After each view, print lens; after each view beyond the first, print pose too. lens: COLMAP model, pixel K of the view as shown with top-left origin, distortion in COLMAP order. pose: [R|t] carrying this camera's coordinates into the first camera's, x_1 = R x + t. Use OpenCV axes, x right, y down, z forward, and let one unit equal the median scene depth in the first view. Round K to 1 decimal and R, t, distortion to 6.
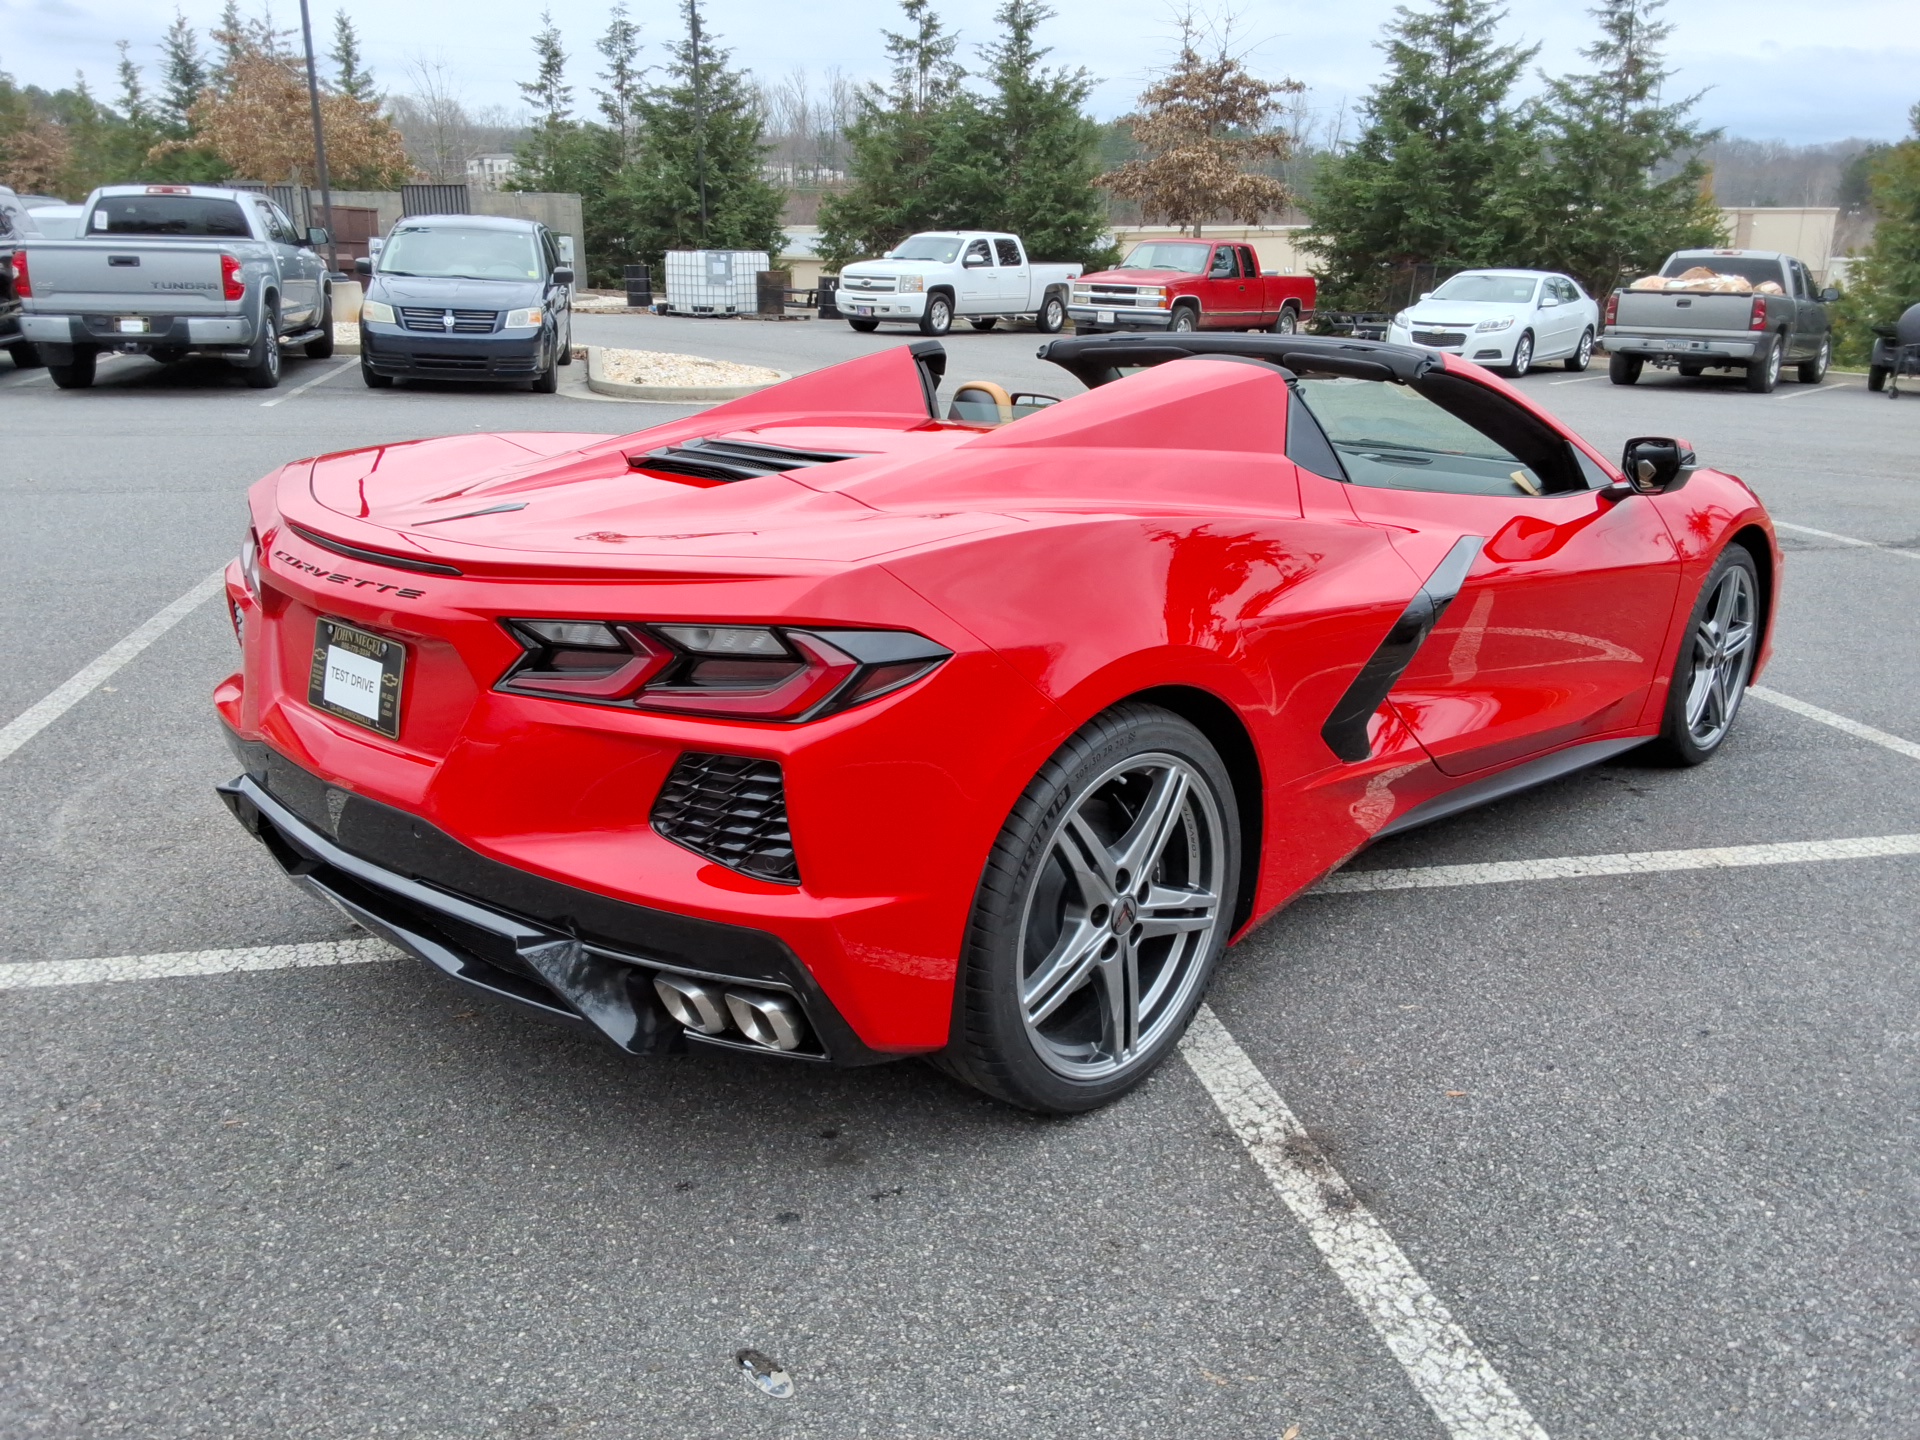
lens RADIAL K [[1540.2, 0, 977.5], [0, 1540.2, 696.3], [0, 0, 1]] dist [0.120457, -0.196799]
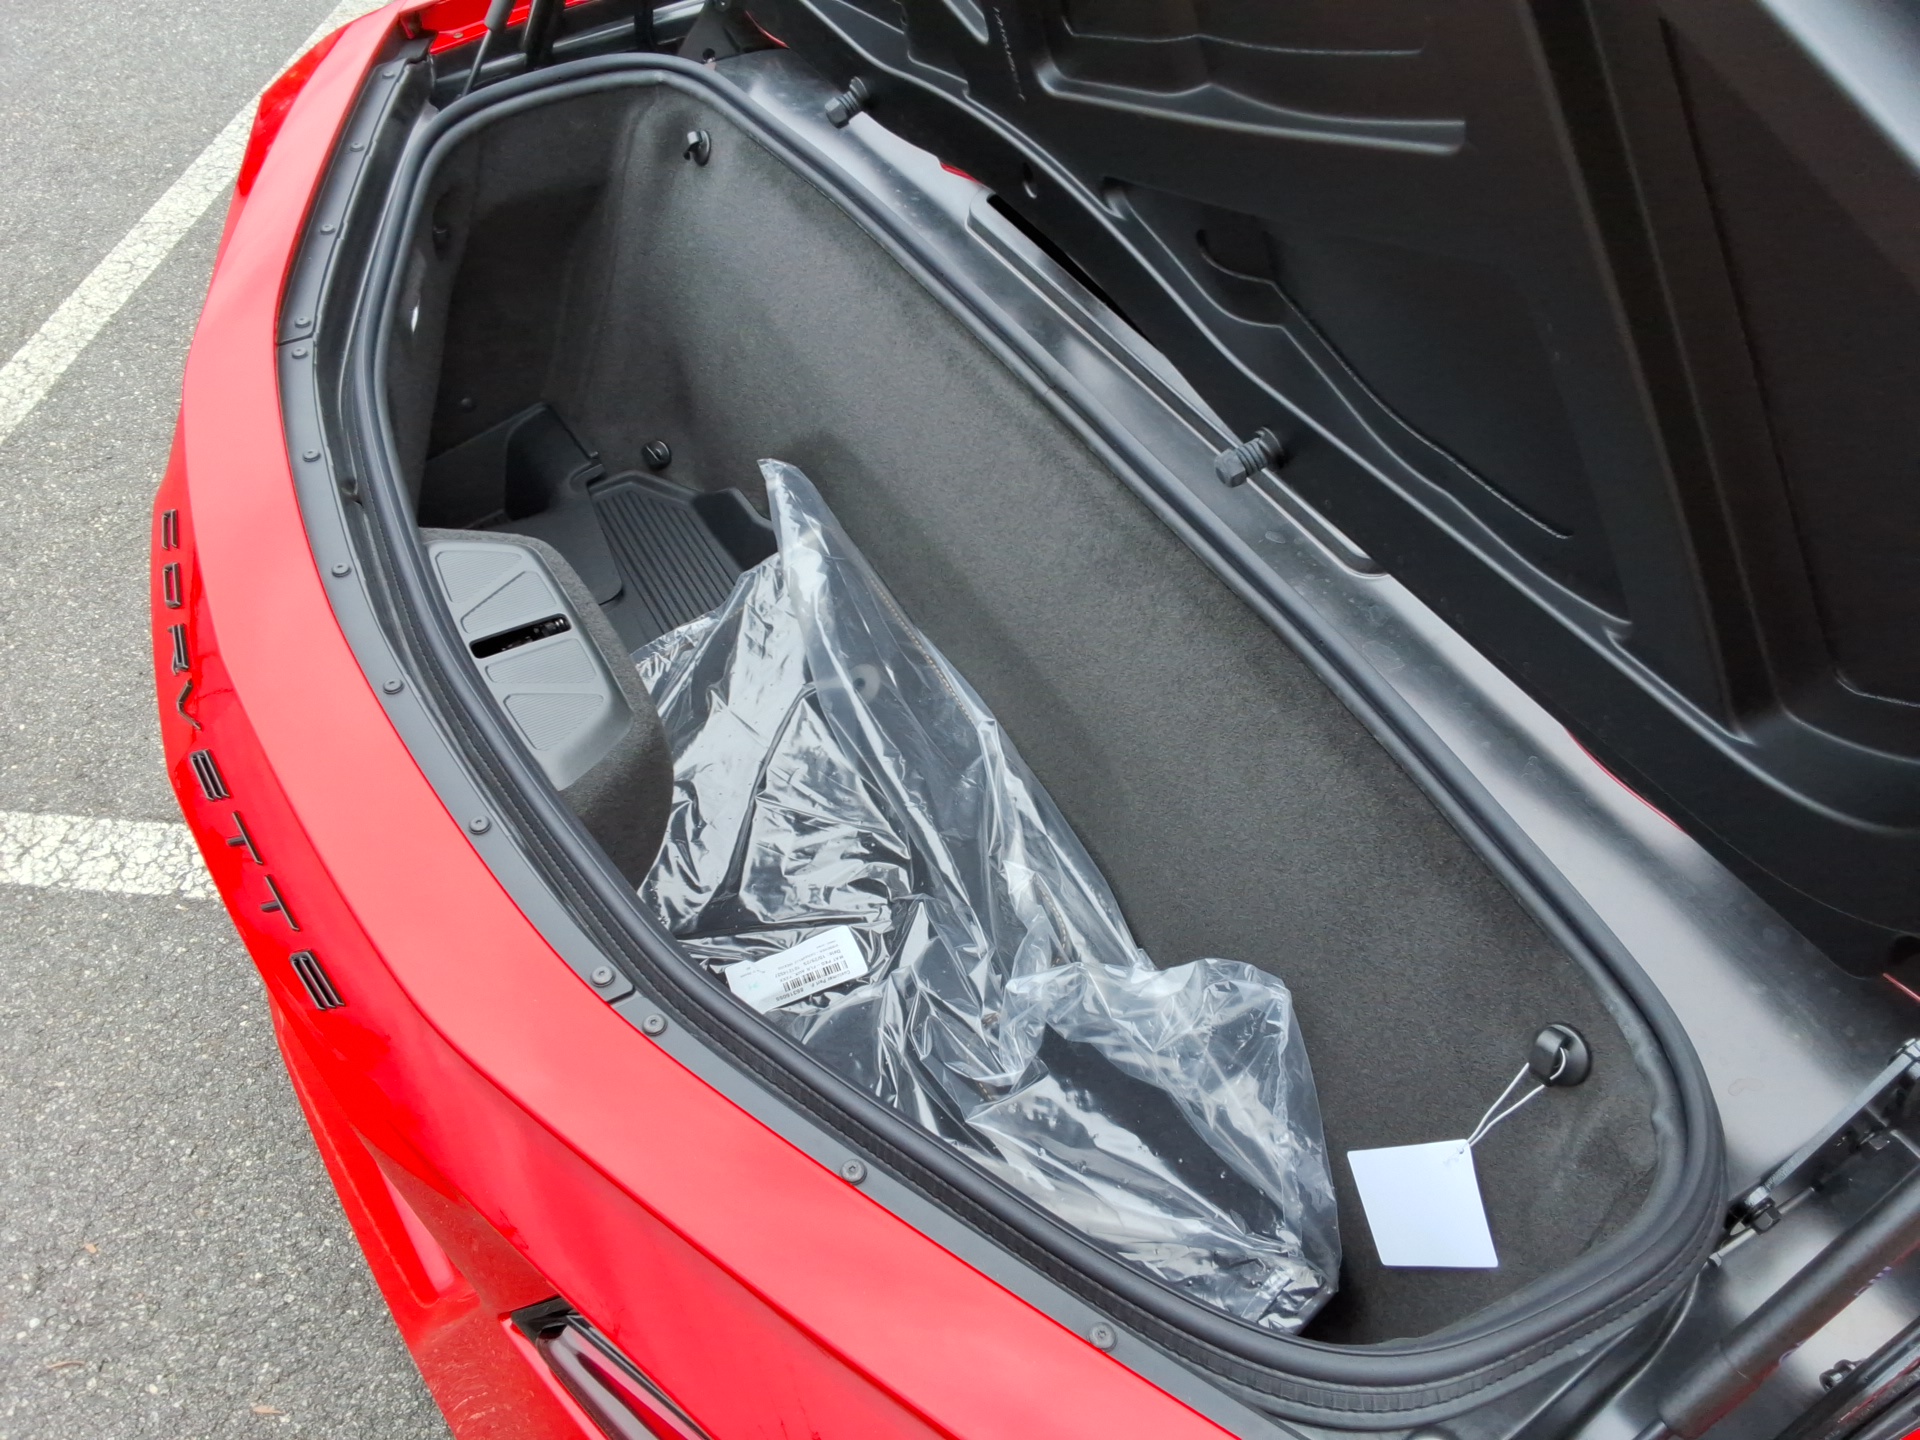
lens RADIAL K [[1541.2, 0, 972.7], [0, 1541.2, 695.5], [0, 0, 1]] dist [0.112586, -0.178727]
pose [[0.955064, 0.203108, -0.215871, -0.023275], [-0.067064, 0.857500, 0.510095, -0.047798], [0.288714, -0.472696, 0.832588, 0.116764]]
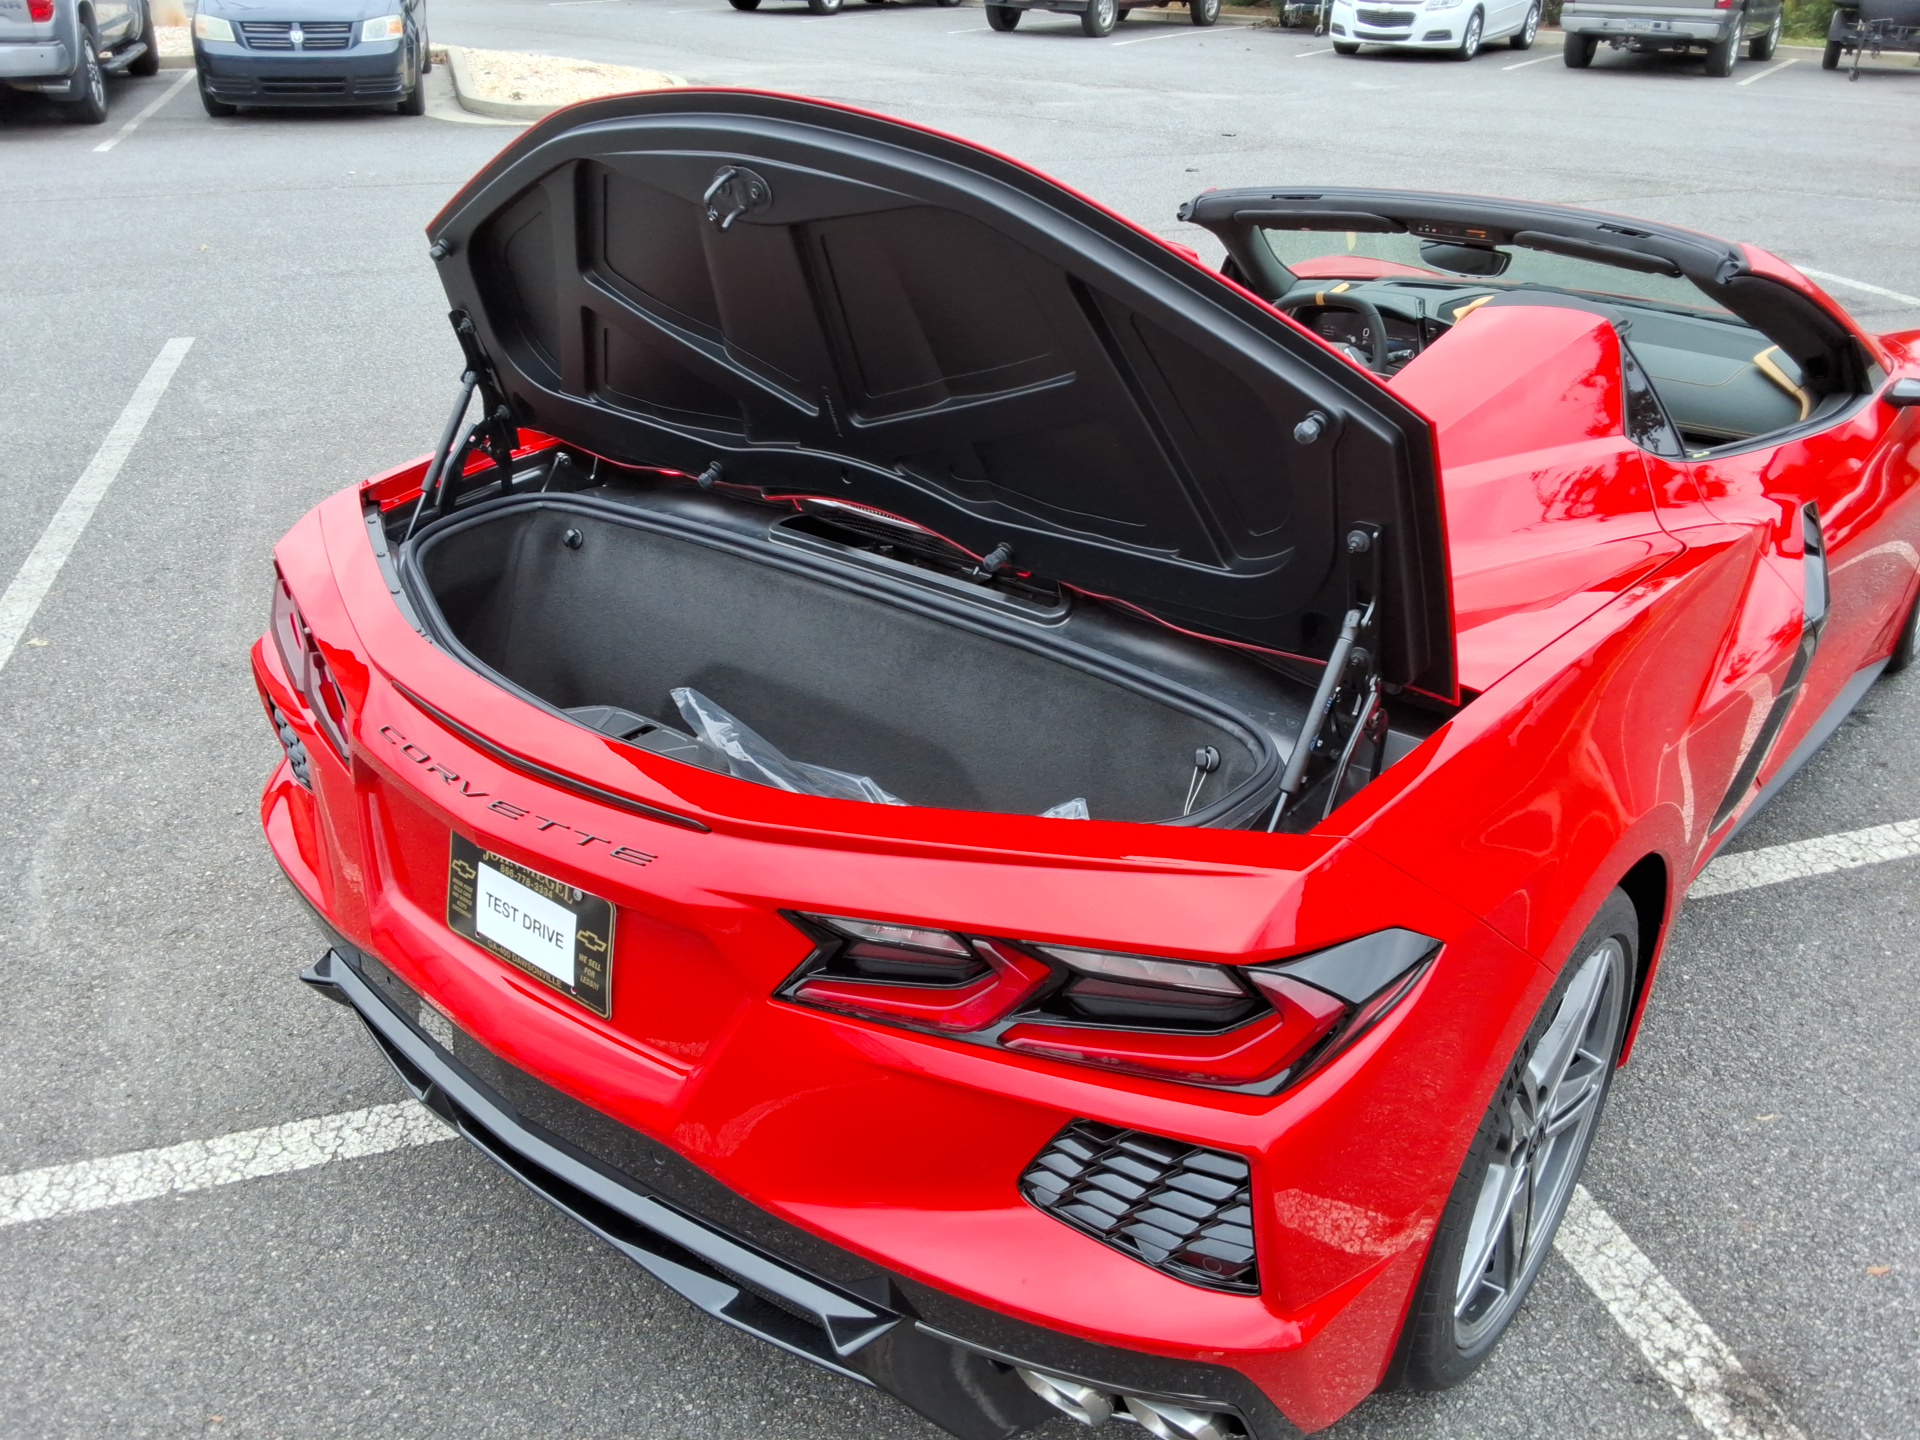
lens RADIAL K [[1541.2, 0, 972.7], [0, 1541.2, 695.5], [0, 0, 1]] dist [0.112586, -0.178727]
pose [[0.996686, -0.048551, 0.065271, -0.038267], [0.034762, 0.979612, 0.197867, -0.040515], [-0.073547, -0.194942, 0.978053, 0.048638]]
